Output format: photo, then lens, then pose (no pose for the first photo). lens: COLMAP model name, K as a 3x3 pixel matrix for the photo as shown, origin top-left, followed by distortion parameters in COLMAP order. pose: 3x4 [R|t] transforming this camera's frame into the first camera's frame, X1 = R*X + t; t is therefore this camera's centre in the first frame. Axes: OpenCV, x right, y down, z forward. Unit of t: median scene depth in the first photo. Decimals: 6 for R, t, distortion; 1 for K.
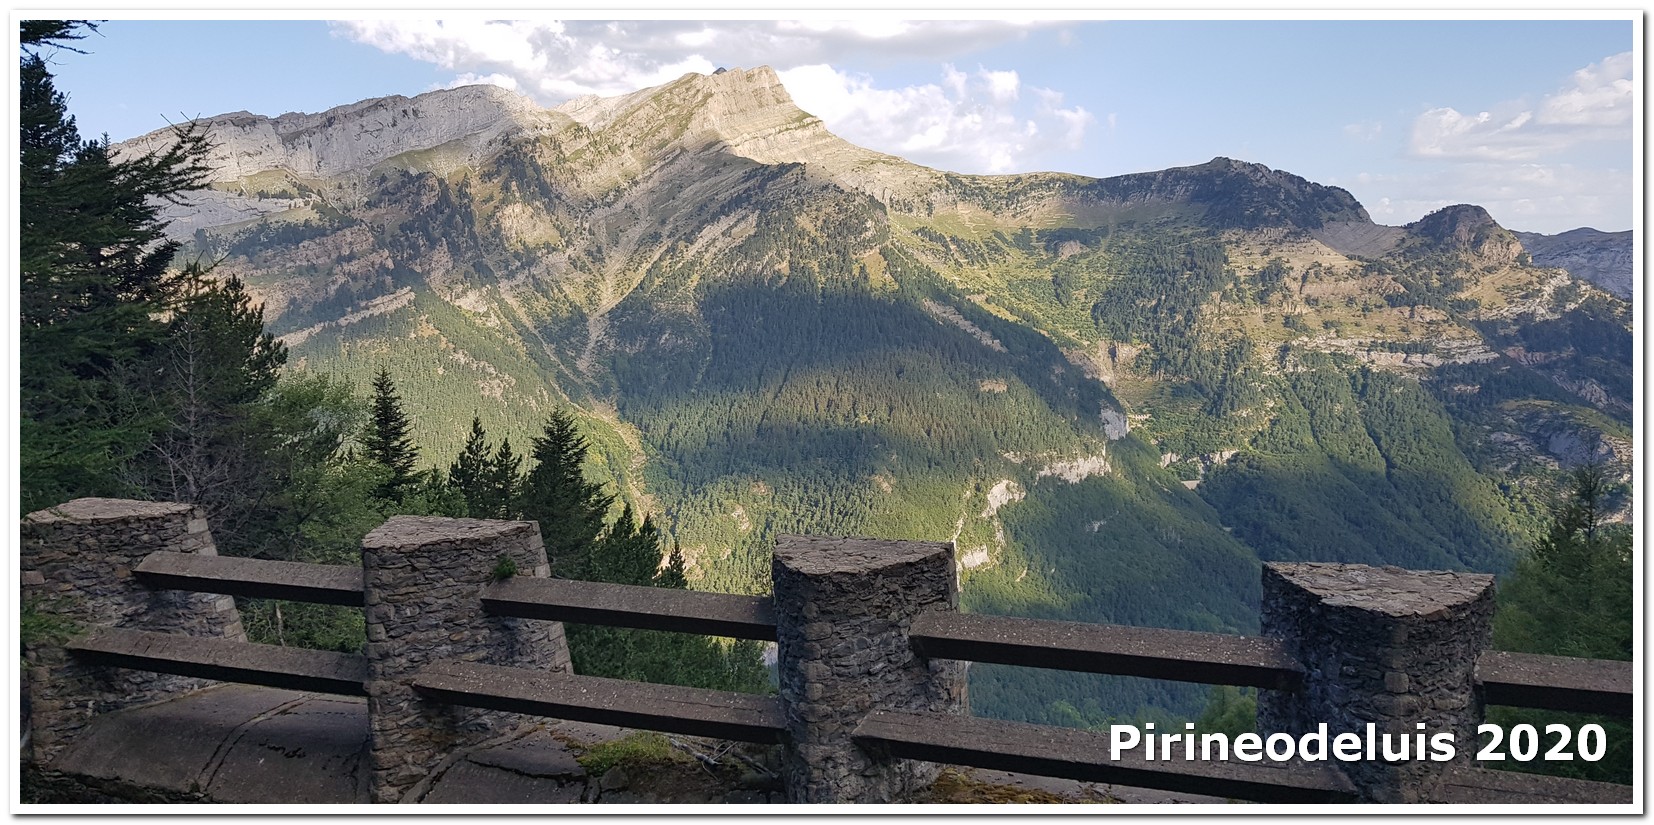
lens RADIAL K [[1258.2, 0, 827.0], [0, 1258.2, 412.5], [0, 0, 1]] dist [0.084114, -0.132043]
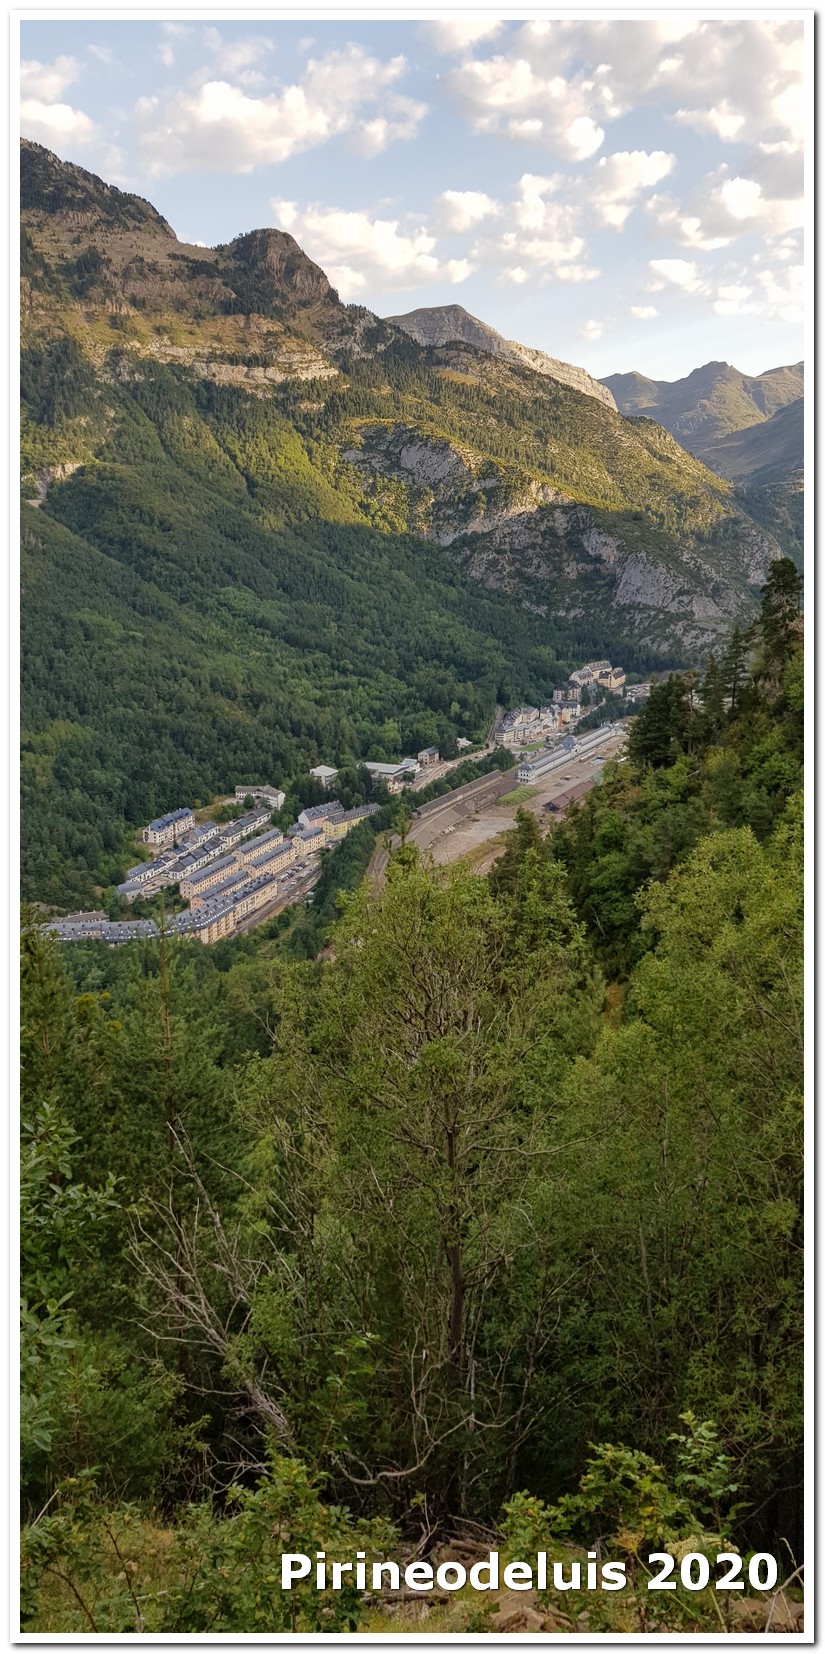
lens RADIAL K [[1258.2, 0, 412.5], [0, 1258.2, 827.0], [0, 0, 1]] dist [0.084114, -0.132043]
pose [[0.810348, -0.144614, 0.567823, 0.005241], [0.037619, 0.979906, 0.195878, 0.098694], [-0.584740, -0.137369, 0.799506, 0.195488]]
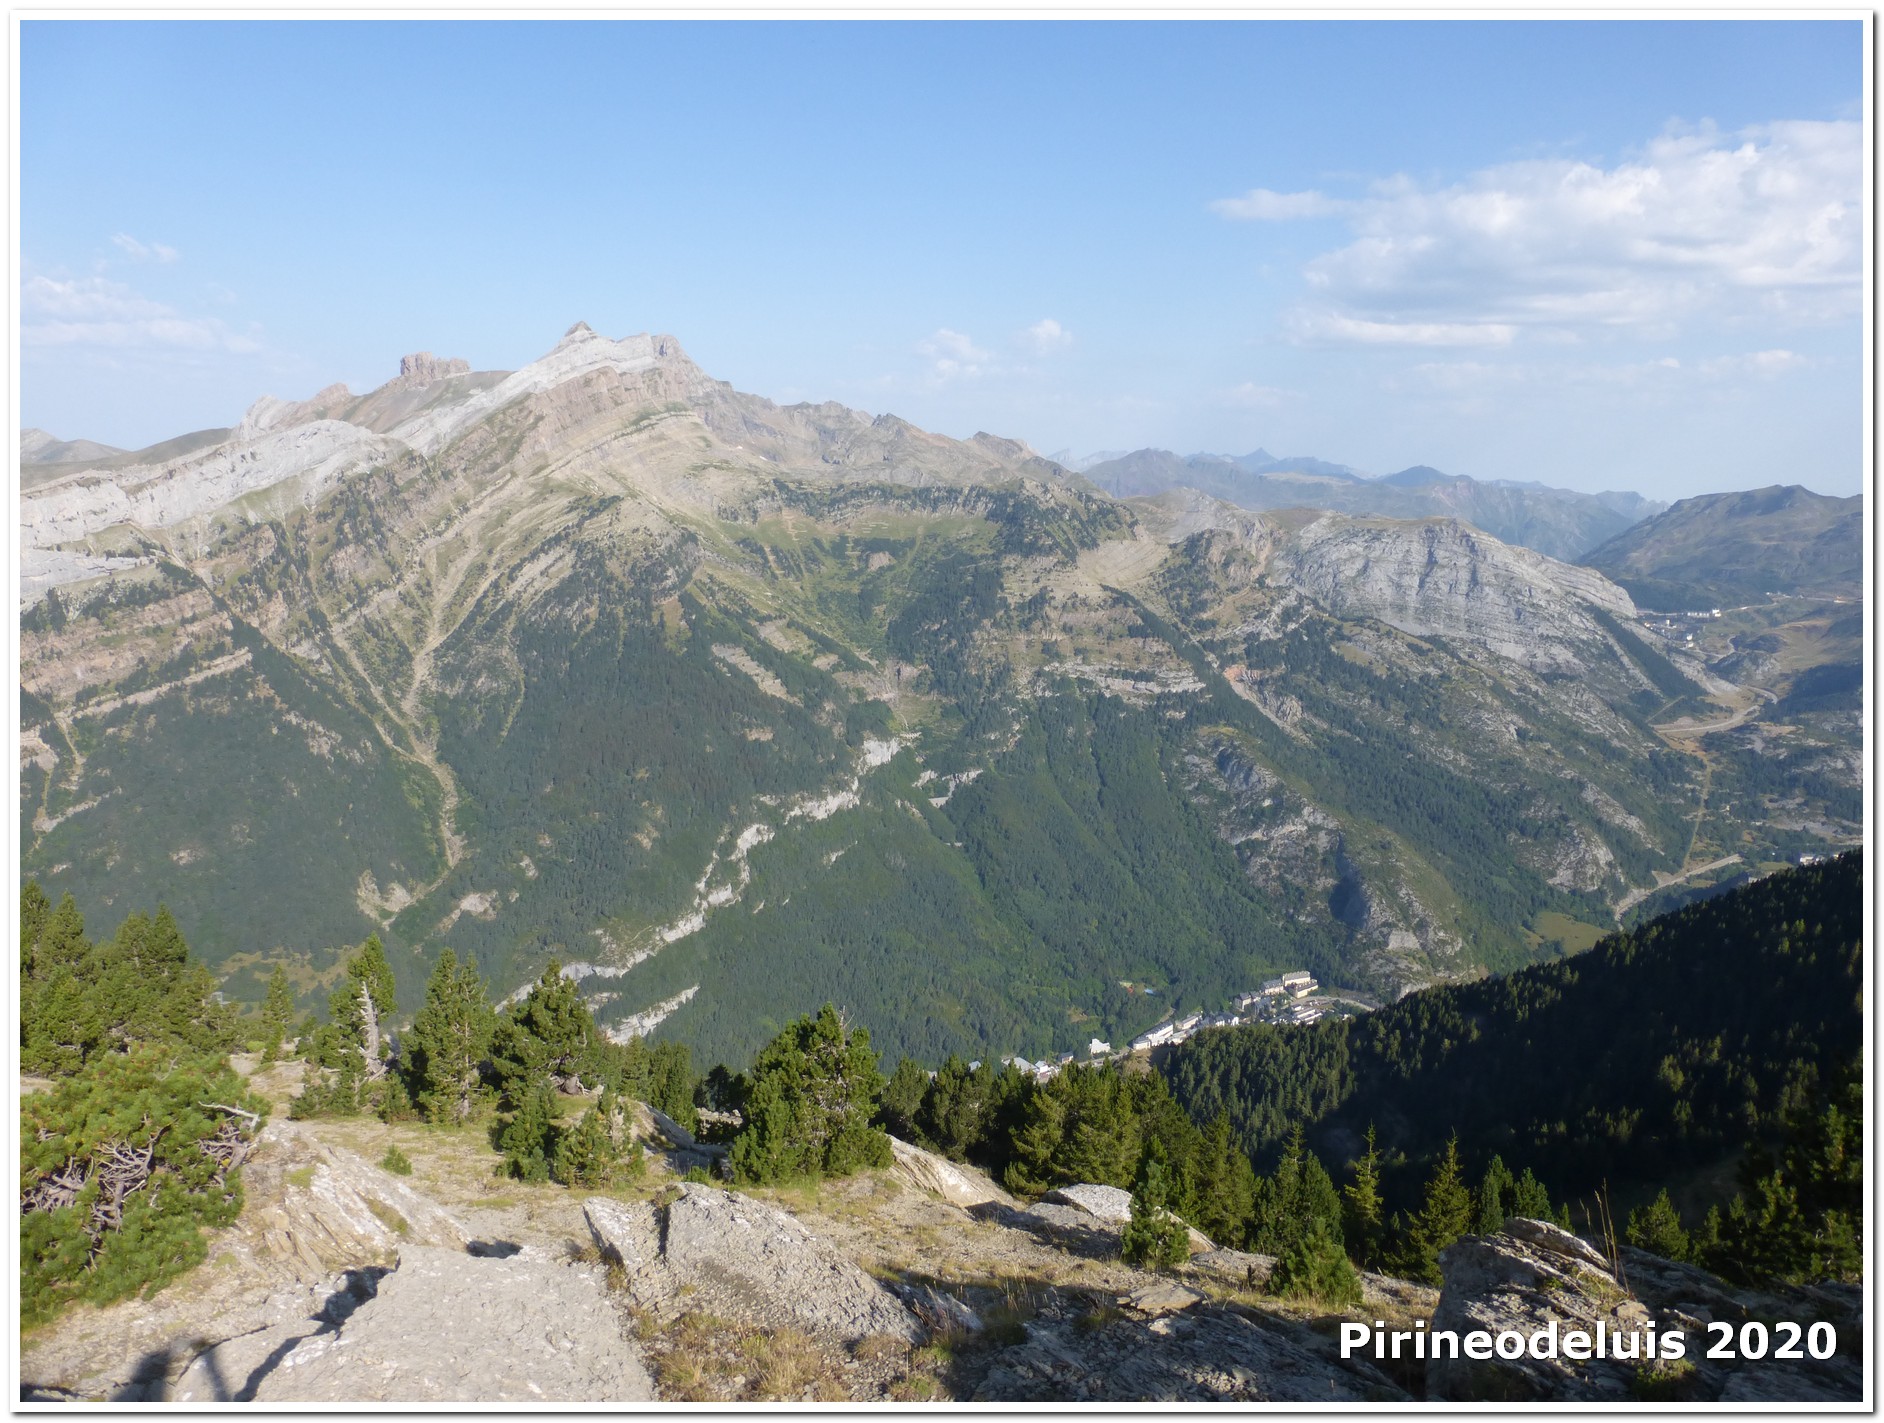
lens RADIAL K [[1361.2, 0, 942.0], [0, 1361.2, 711.5], [0, 0, 1]] dist [-0.046817, 0.044156]
pose [[0.990652, 0.004875, 0.136324, 0.104367], [-0.018329, 0.995056, 0.097609, -0.141270], [-0.135175, -0.099196, 0.985844, -0.239707]]
